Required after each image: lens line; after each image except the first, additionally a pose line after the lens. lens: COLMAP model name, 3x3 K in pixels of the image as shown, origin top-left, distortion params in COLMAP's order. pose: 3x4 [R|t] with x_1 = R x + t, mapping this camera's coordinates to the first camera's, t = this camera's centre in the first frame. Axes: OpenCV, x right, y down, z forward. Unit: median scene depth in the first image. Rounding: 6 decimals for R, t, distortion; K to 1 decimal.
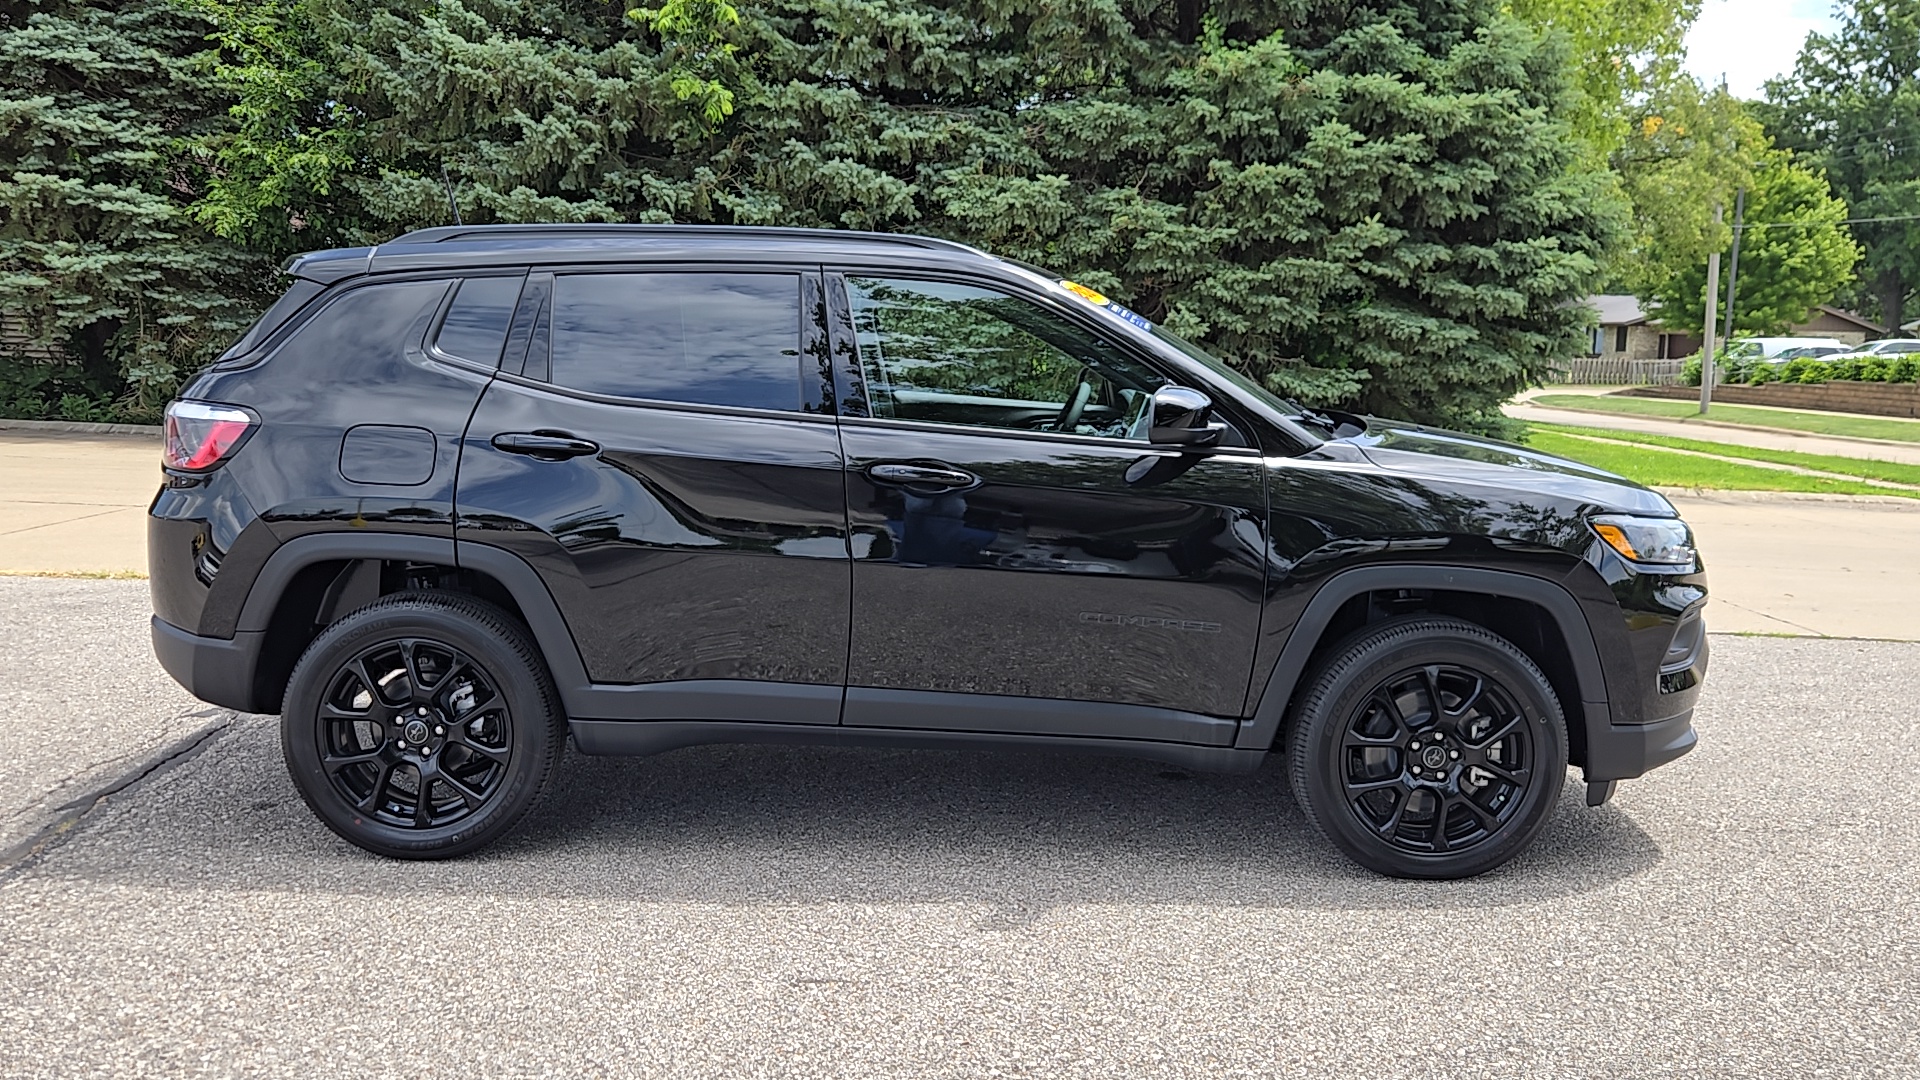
lens RADIAL K [[1587.4, 0, 956.7], [0, 1587.4, 540.6], [0, 0, 1]] dist [-0.006910, 0.006582]
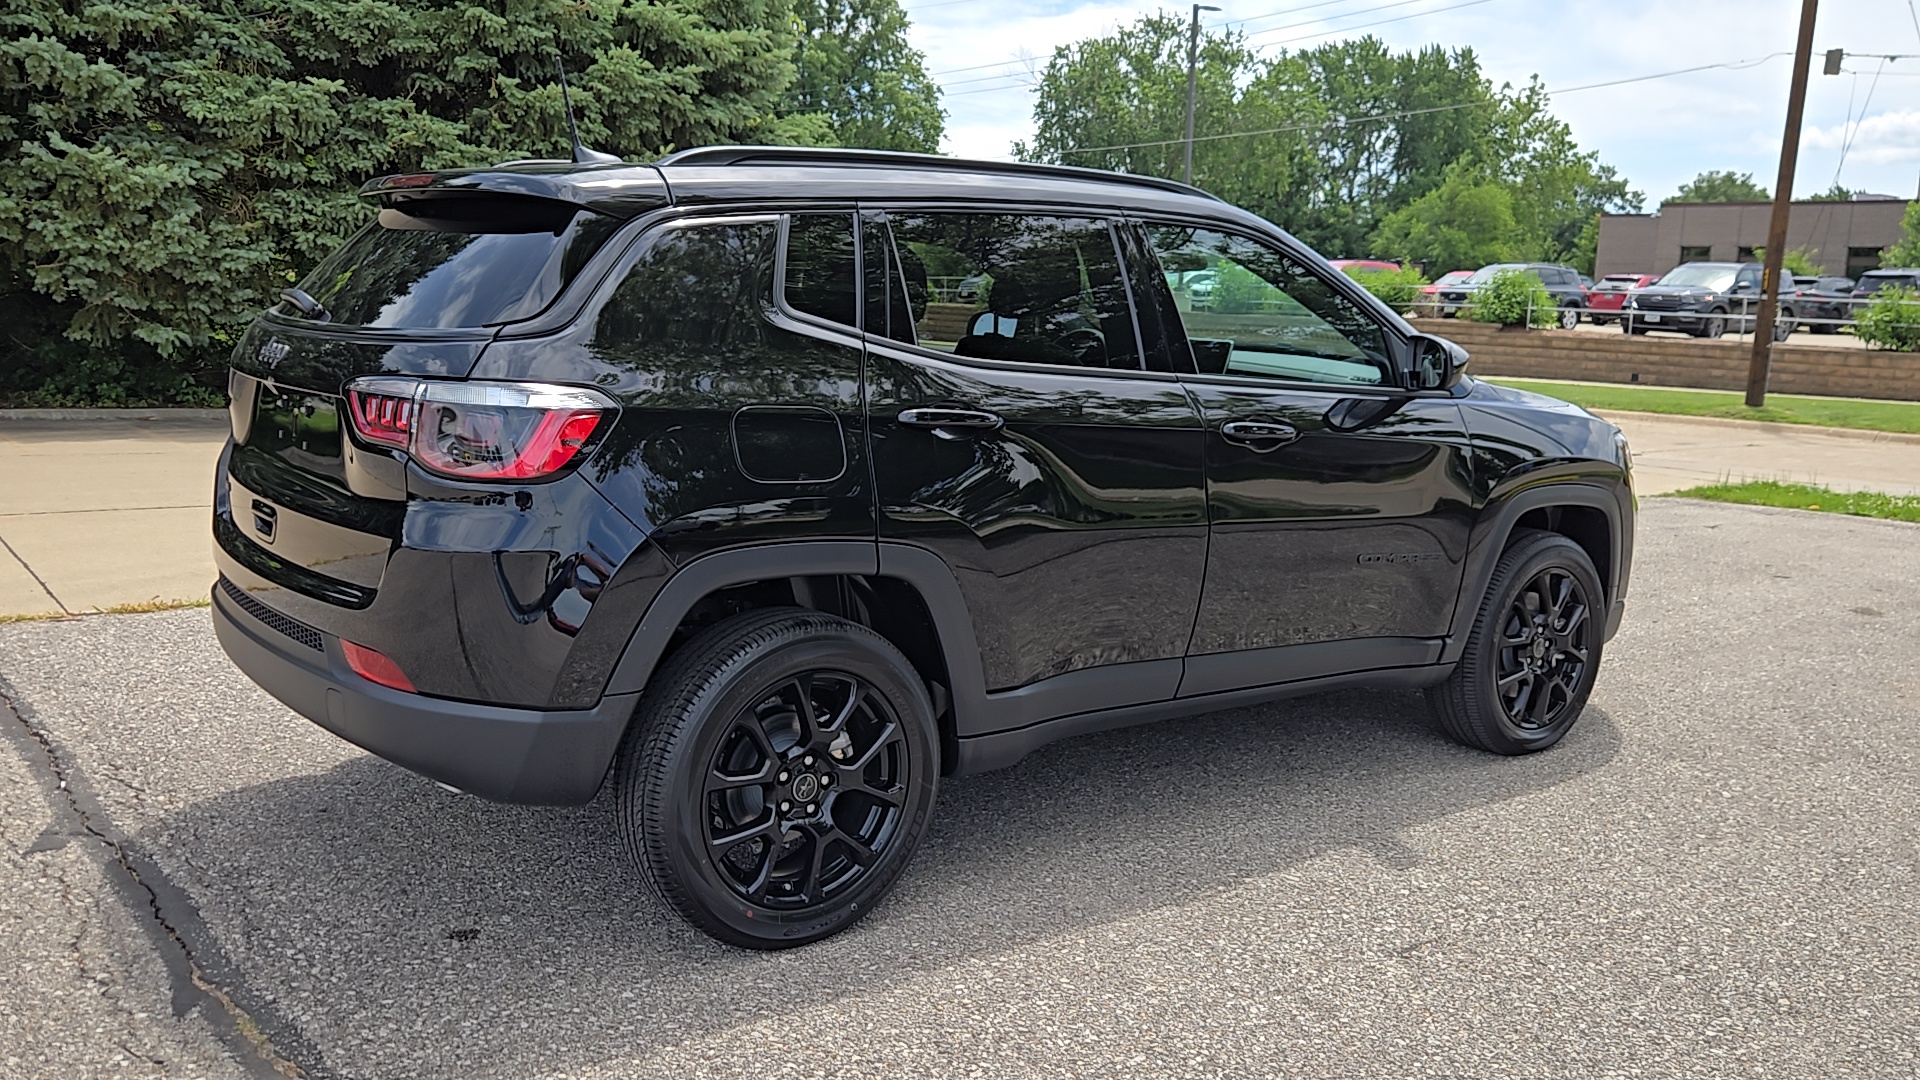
lens RADIAL K [[1587.4, 0, 965.4], [0, 1587.4, 530.1], [0, 0, 1]] dist [-0.006910, 0.006582]
pose [[0.798469, -0.088669, 0.595470, -0.194071], [0.064318, 0.995998, 0.062065, -0.013630], [-0.598590, -0.011258, 0.800977, 0.083651]]
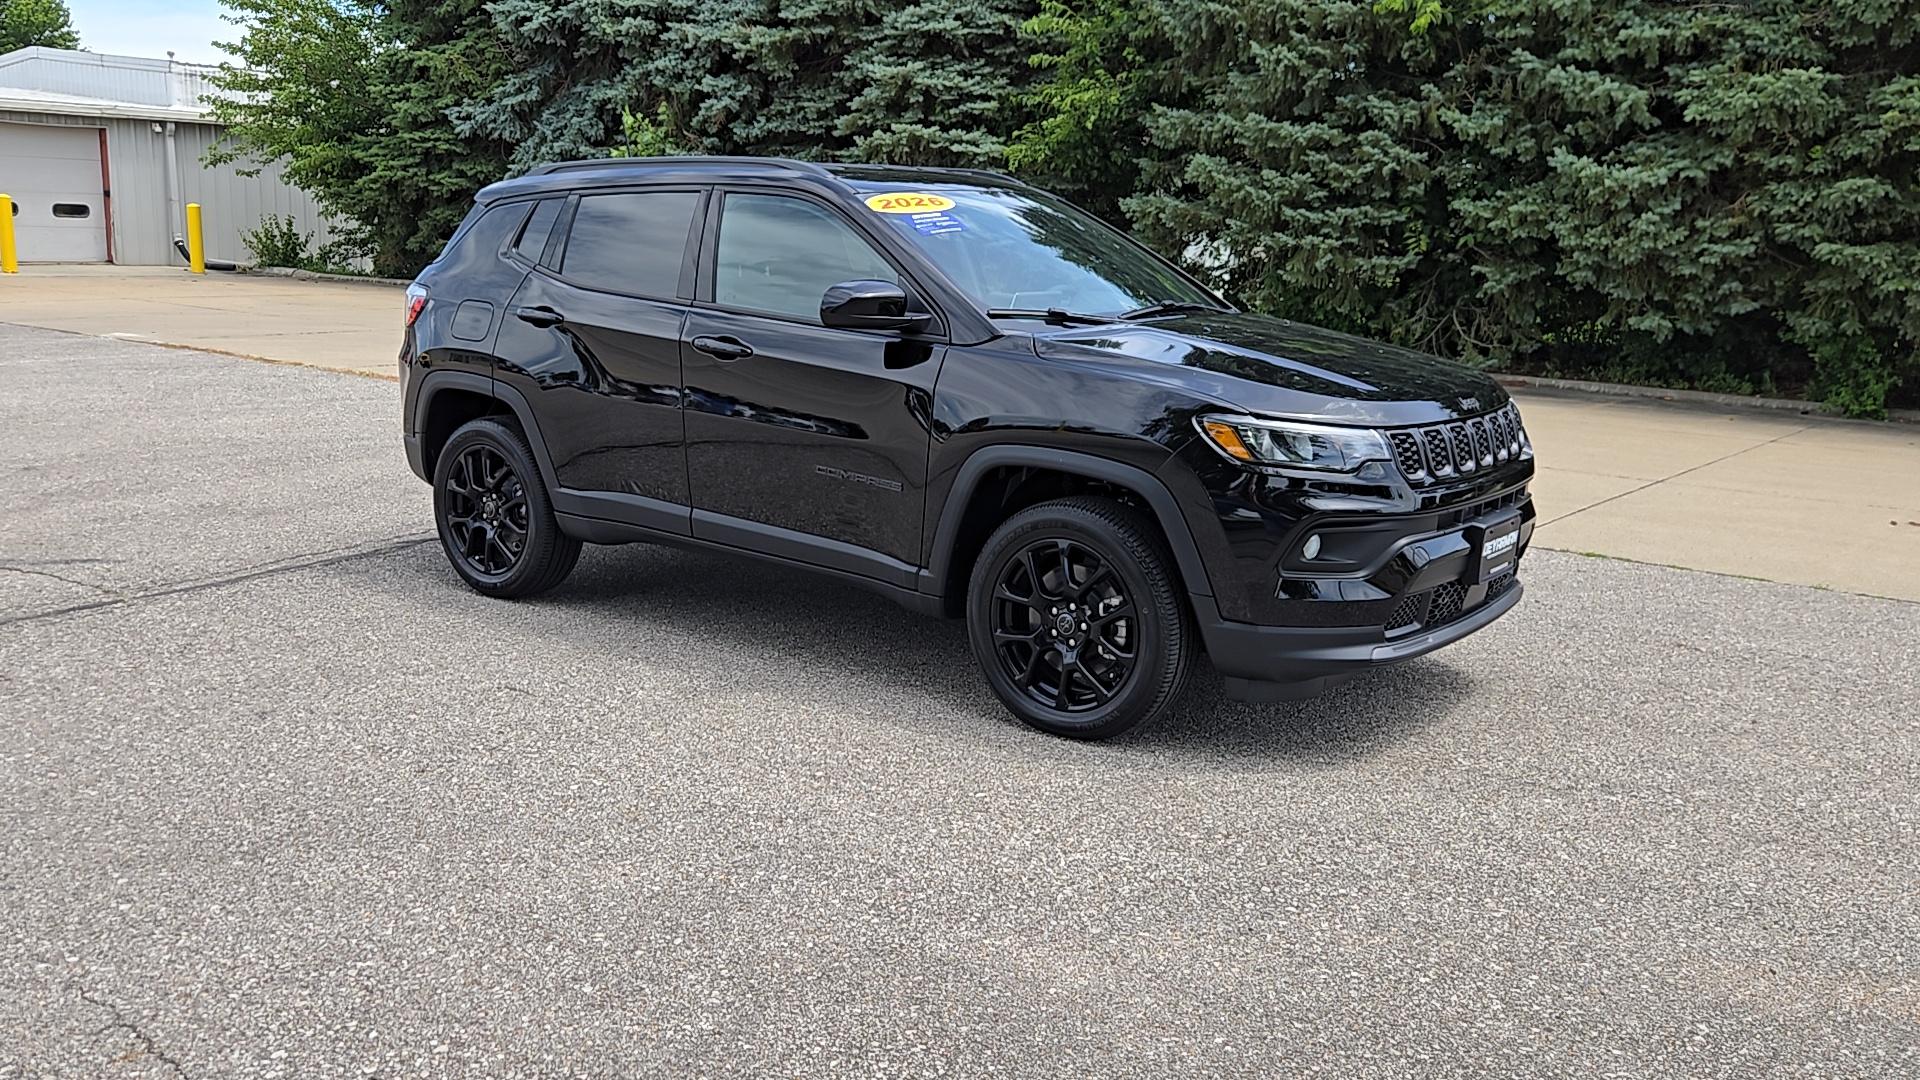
lens RADIAL K [[1587.4, 0, 954.6], [0, 1587.4, 545.9], [0, 0, 1]] dist [-0.006910, 0.006582]
pose [[0.783243, 0.111819, -0.611578, 0.249562], [-0.081857, 0.993677, 0.076848, 0.001215], [0.616304, -0.010129, 0.787443, 0.026165]]
